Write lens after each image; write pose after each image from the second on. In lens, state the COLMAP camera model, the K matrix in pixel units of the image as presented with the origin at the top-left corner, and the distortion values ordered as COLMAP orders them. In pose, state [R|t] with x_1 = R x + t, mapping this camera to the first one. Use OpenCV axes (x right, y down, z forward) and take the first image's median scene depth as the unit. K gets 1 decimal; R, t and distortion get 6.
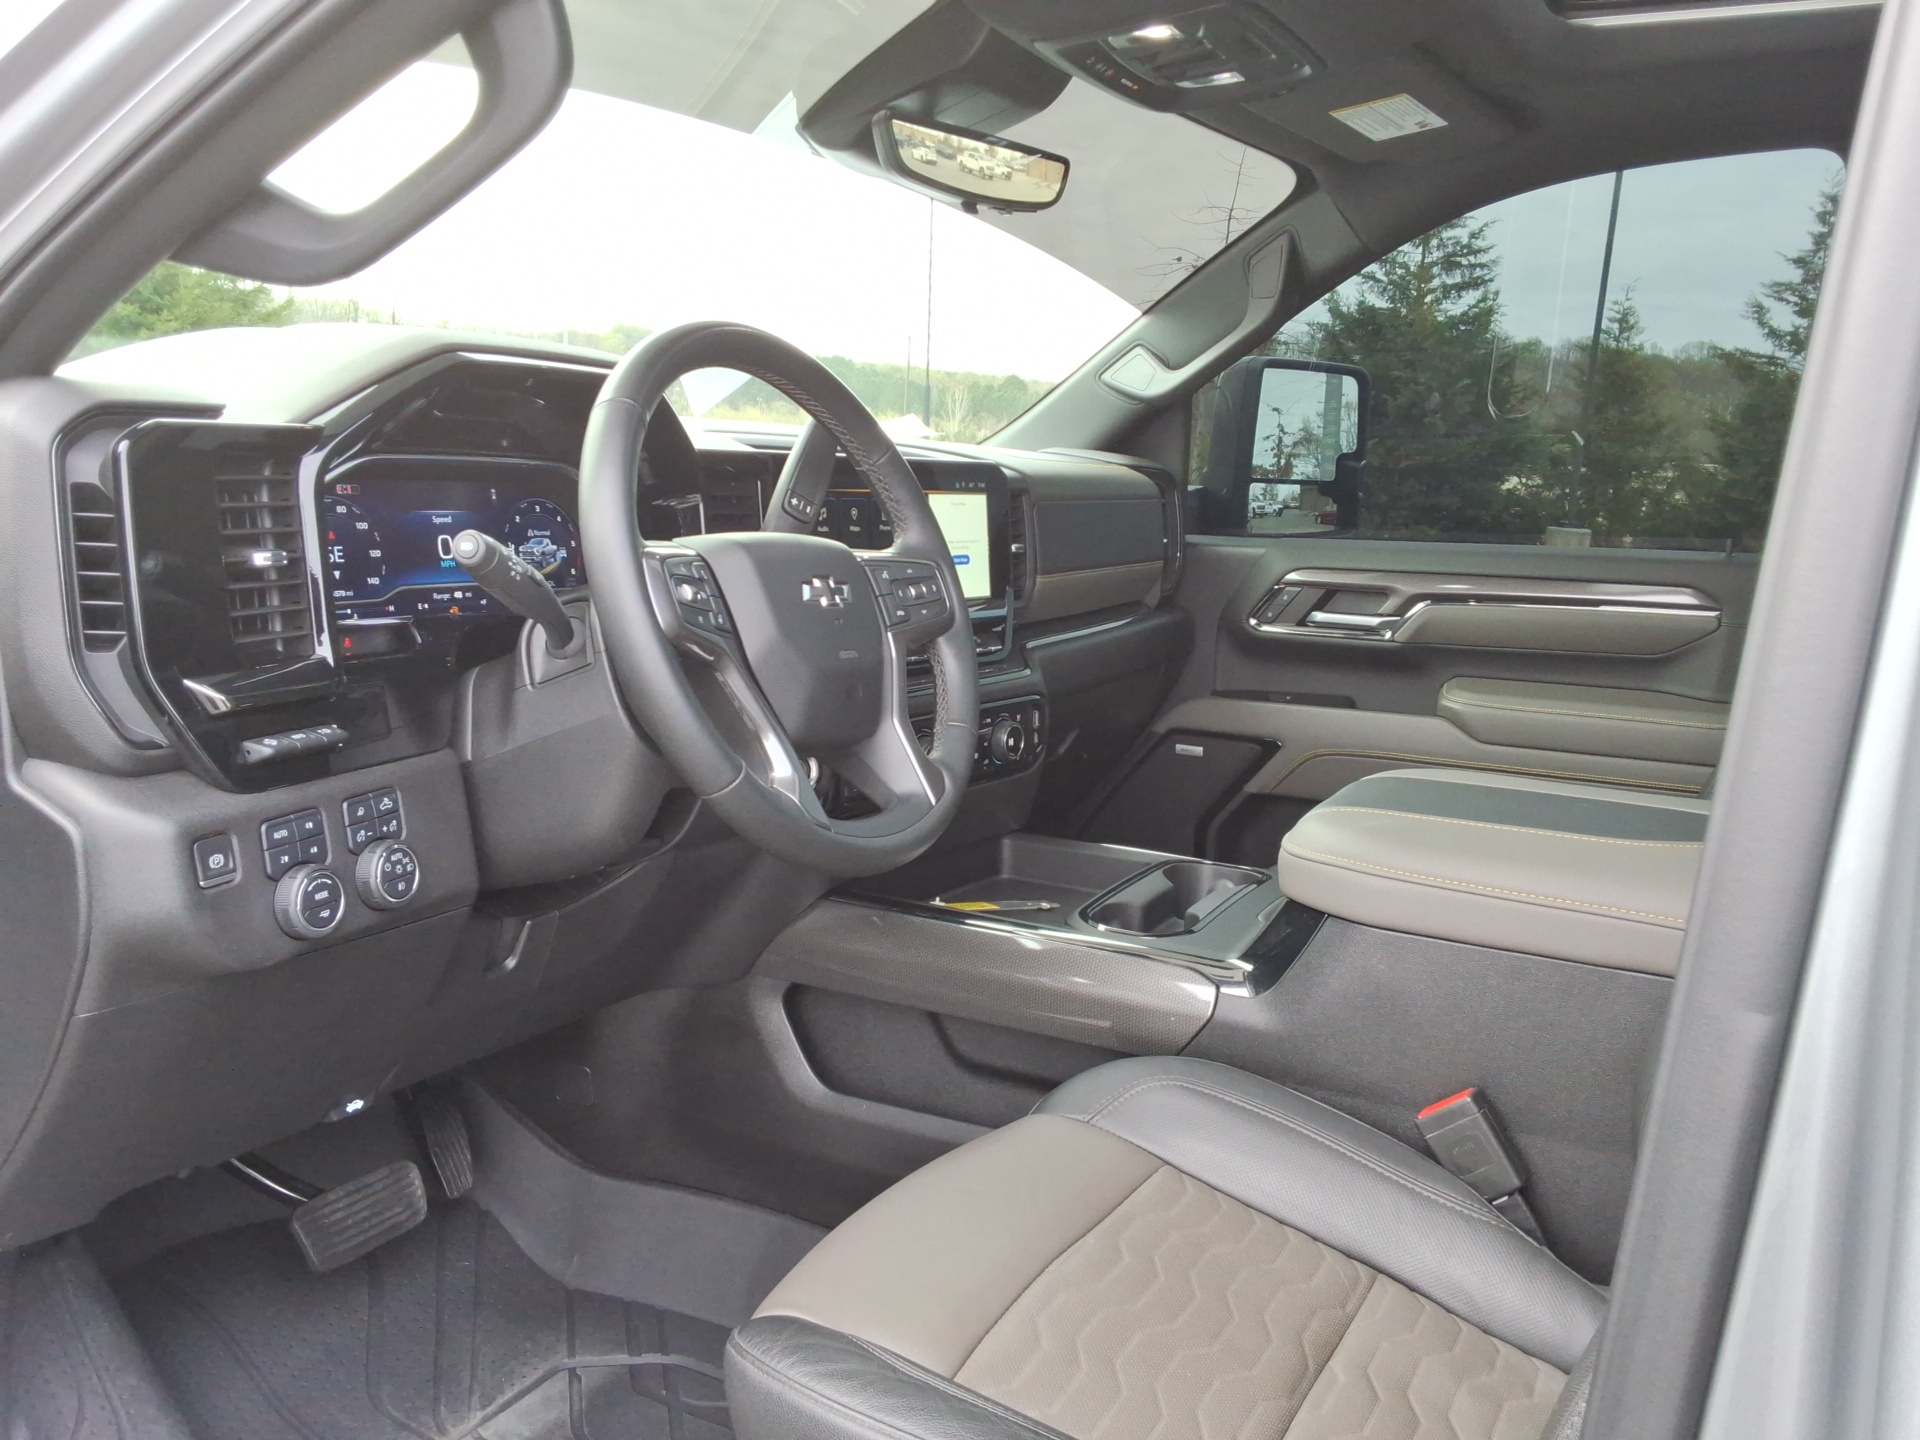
lens RADIAL K [[1531.2, 0, 983.1], [0, 1531.2, 711.4], [0, 0, 1]] dist [0.132384, -0.206313]
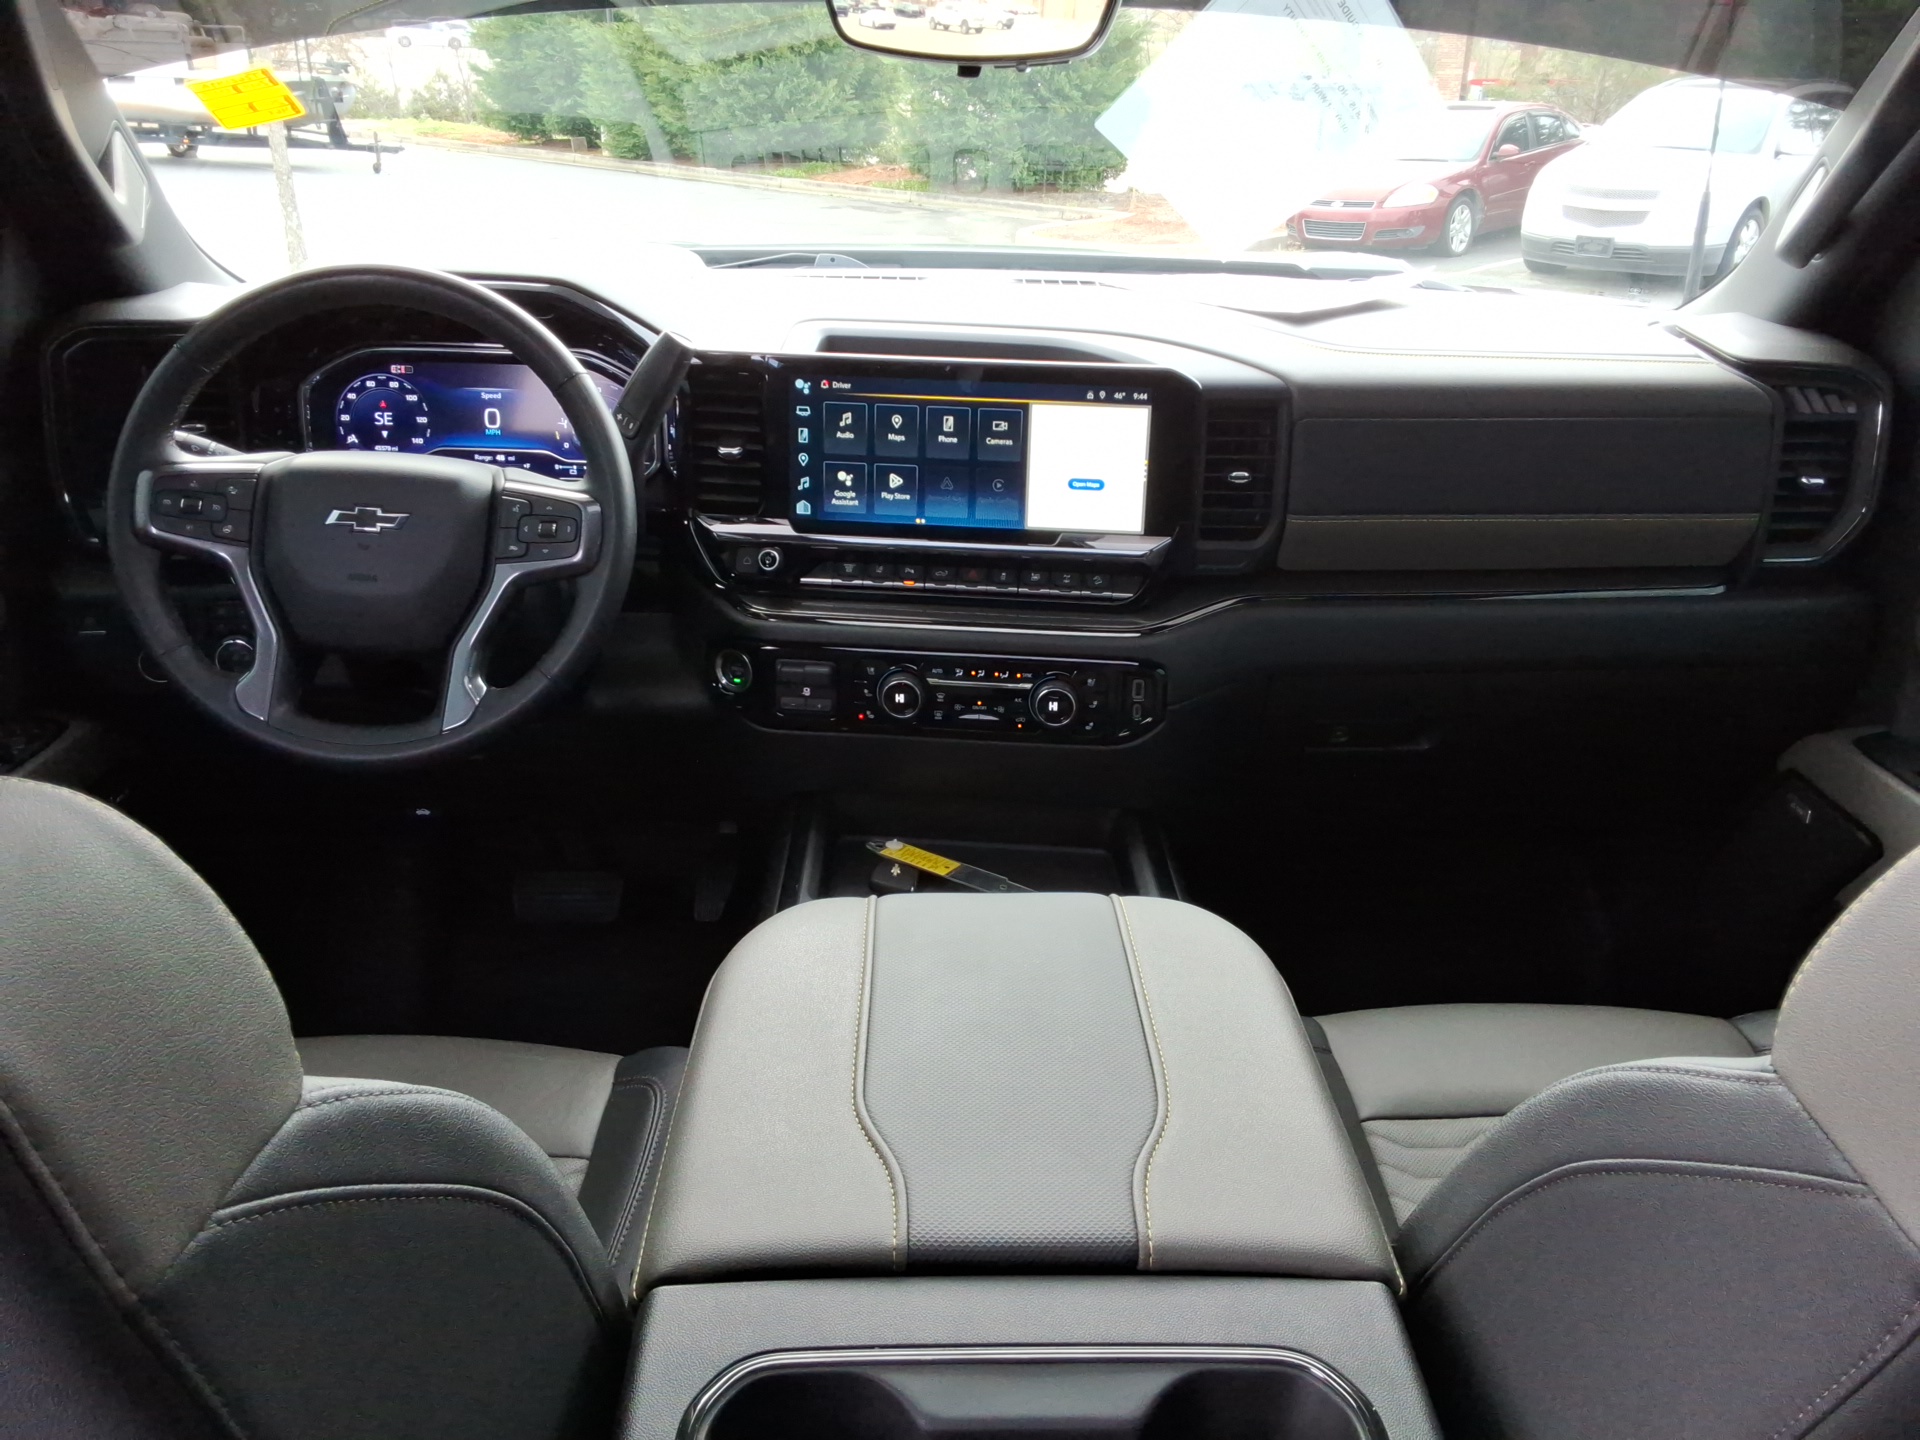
lens RADIAL K [[1564.0, 0, 980.3], [0, 1564.0, 697.8], [0, 0, 1]] dist [0.156948, -0.285278]
pose [[0.483903, 0.285238, -0.827331, 0.959093], [-0.137208, 0.958427, 0.250184, -0.263913], [0.864298, -0.007549, 0.502923, 0.701367]]
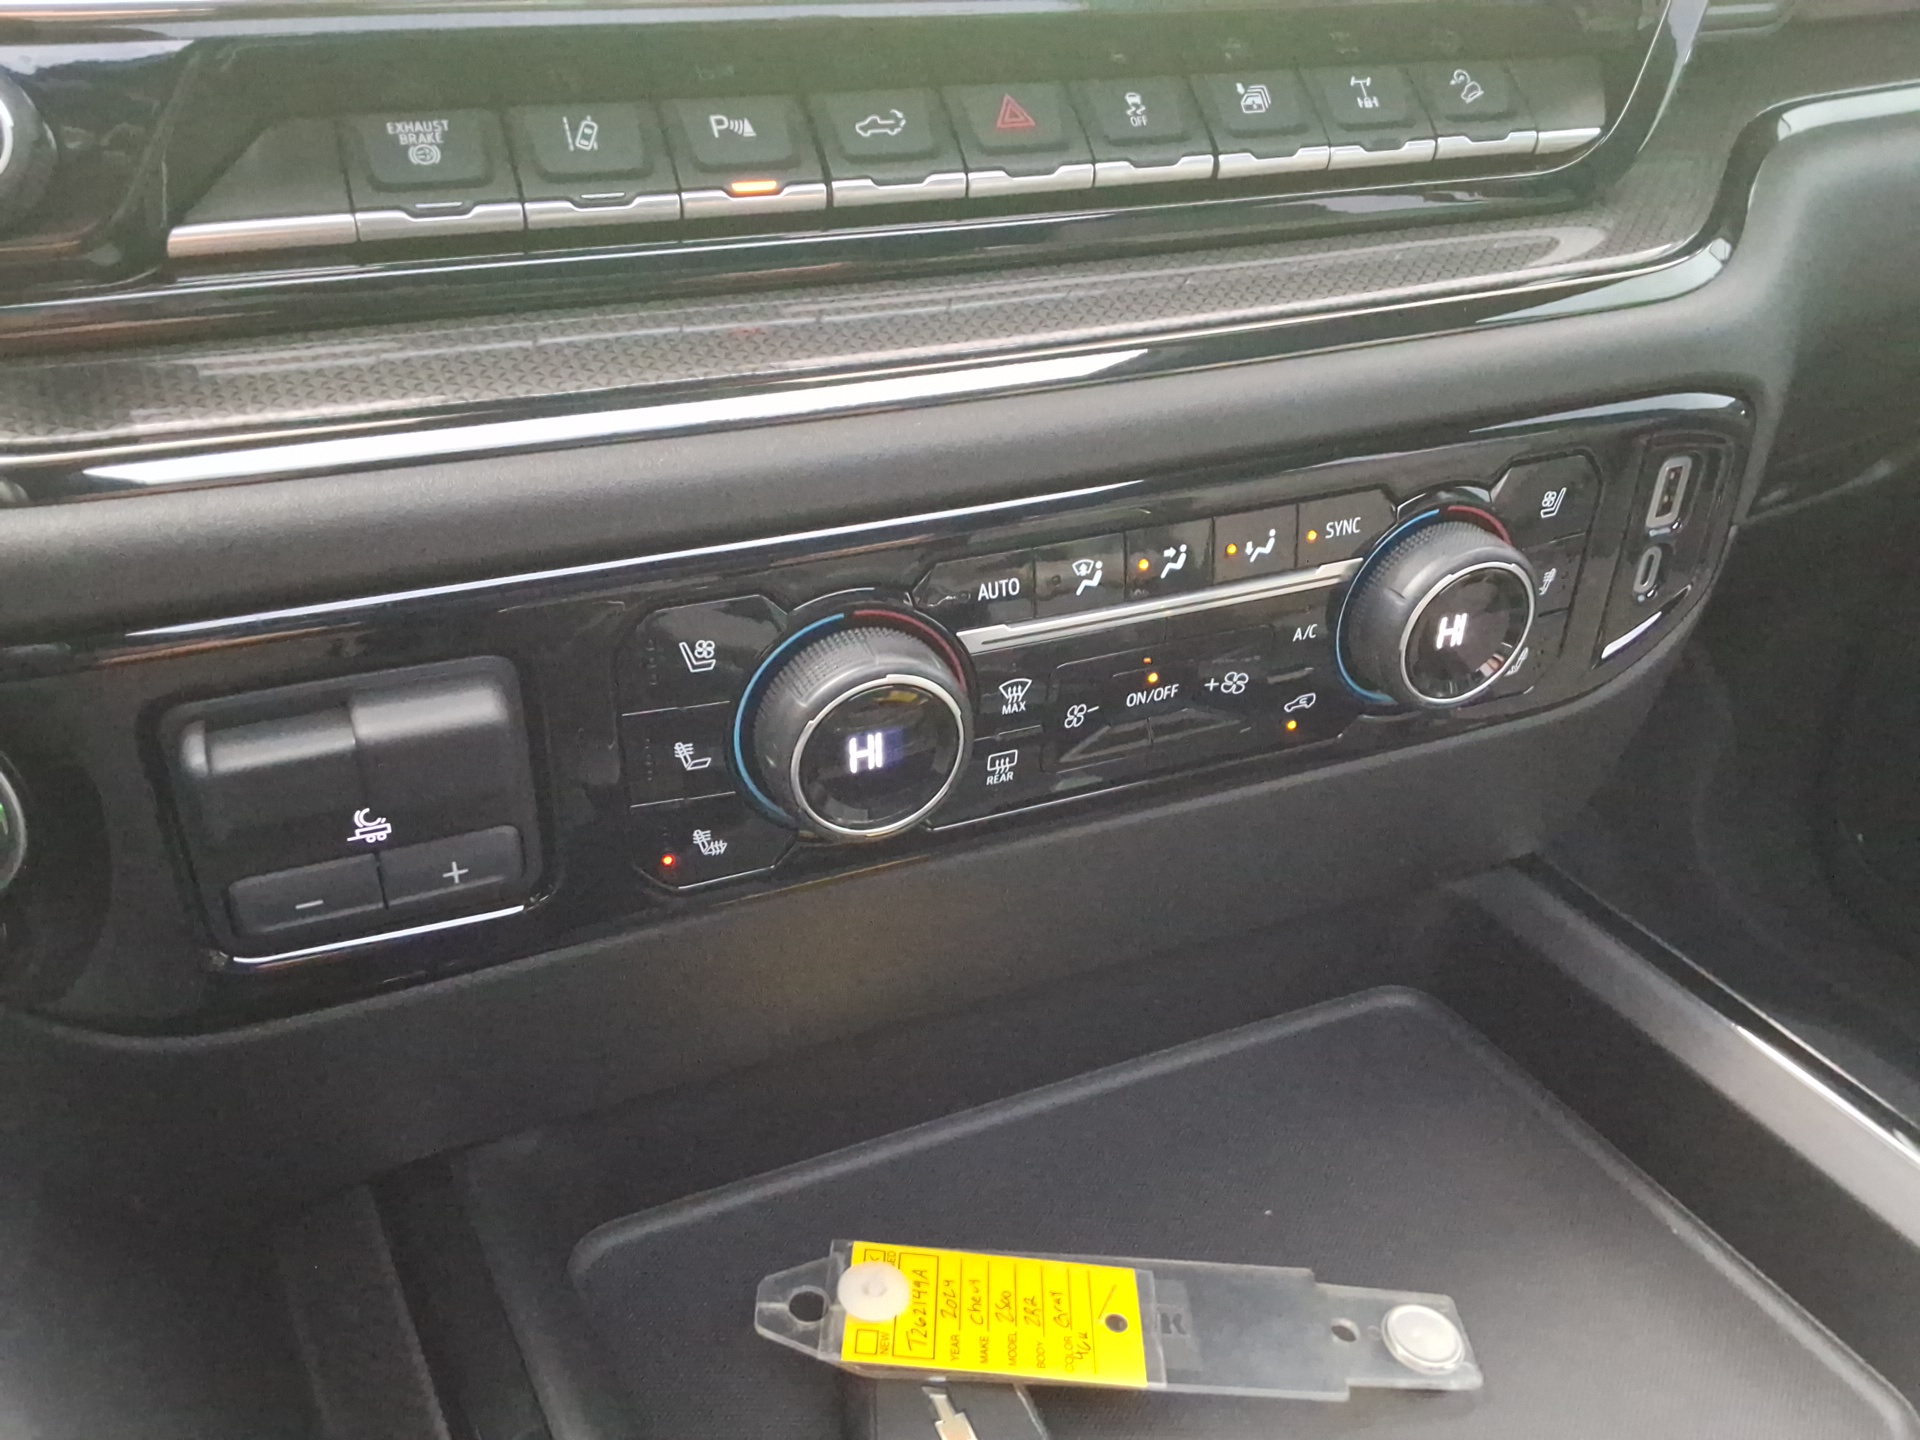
lens RADIAL K [[1564.0, 0, 980.3], [0, 1564.0, 697.8], [0, 0, 1]] dist [0.156948, -0.285278]
pose [[0.846651, 0.287778, -0.447622, 0.083832], [-0.094334, 0.909003, 0.405974, -0.073344], [0.523720, -0.301492, 0.796756, 1.051840]]
